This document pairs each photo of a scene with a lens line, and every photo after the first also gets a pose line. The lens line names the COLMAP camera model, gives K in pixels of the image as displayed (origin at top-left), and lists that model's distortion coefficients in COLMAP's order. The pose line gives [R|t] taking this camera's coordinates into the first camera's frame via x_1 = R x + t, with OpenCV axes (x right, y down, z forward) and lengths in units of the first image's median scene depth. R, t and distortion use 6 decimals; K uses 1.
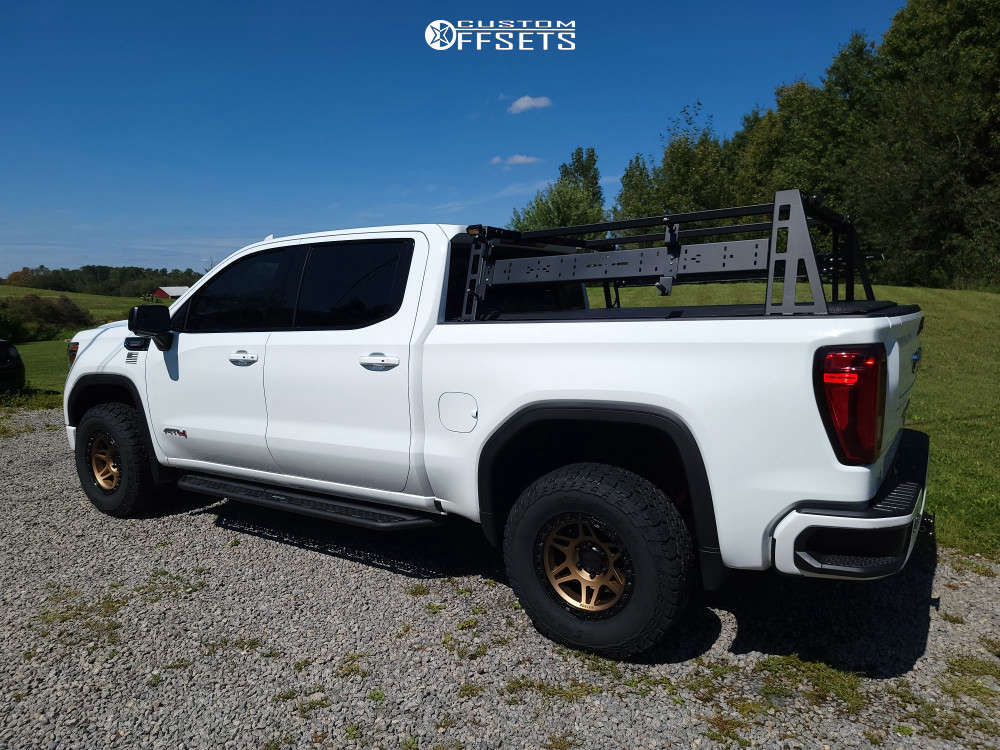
lens RADIAL K [[696.0, 0, 496.9], [0, 696.0, 382.8], [0, 0, 1]] dist [0.076374, -0.035605]
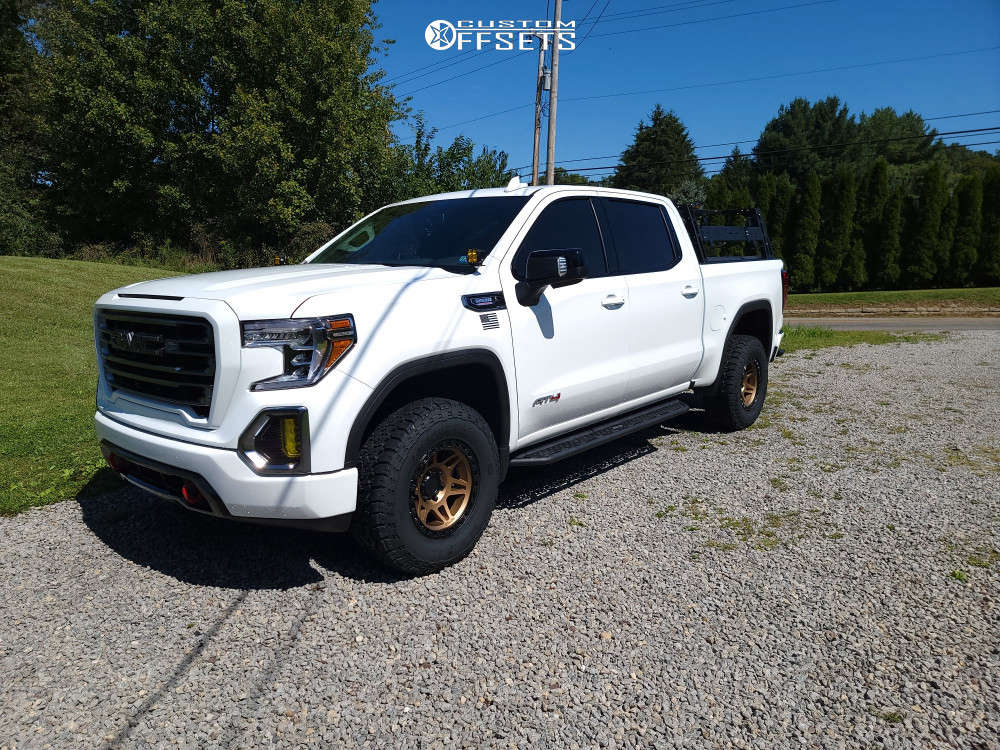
lens RADIAL K [[696.0, 0, 501.5], [0, 696.0, 375.2], [0, 0, 1]] dist [0.076374, -0.035605]
pose [[0.132433, -0.144736, 0.980568, -1.359683], [0.127174, 0.983586, 0.128006, -0.078890], [-0.983000, 0.107750, 0.148666, 0.976642]]
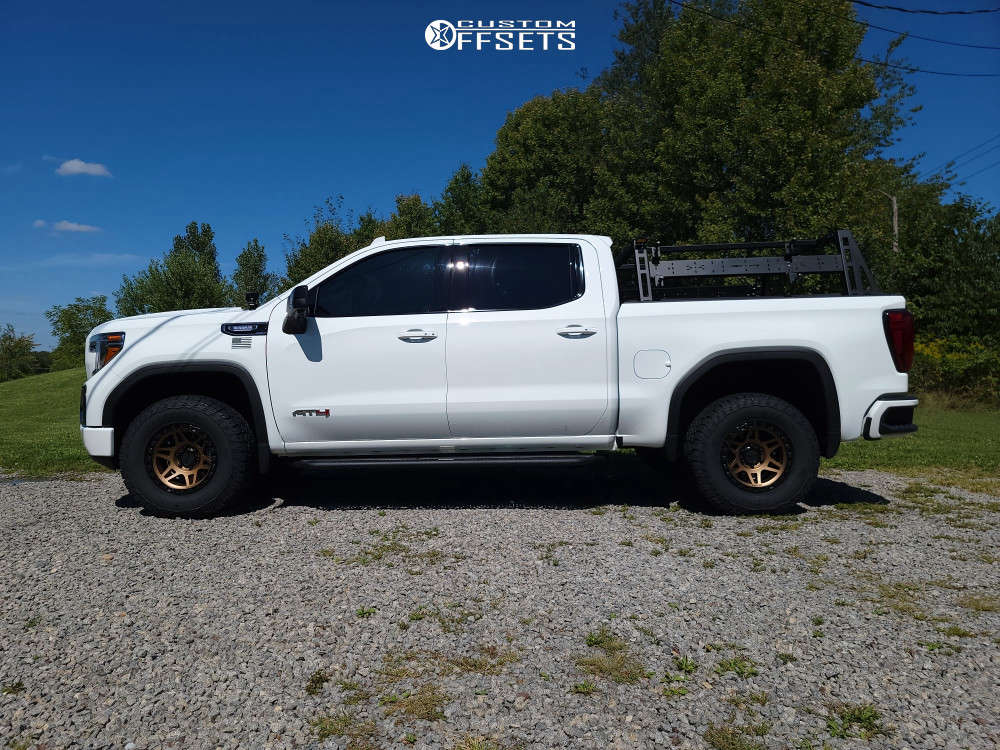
lens RADIAL K [[696.0, 0, 495.0], [0, 696.0, 374.7], [0, 0, 1]] dist [0.076374, -0.035605]
pose [[0.841370, 0.010409, 0.540360, -0.824182], [0.062354, 0.991269, -0.116183, 0.157864], [-0.536851, 0.131447, 0.833374, 0.004044]]
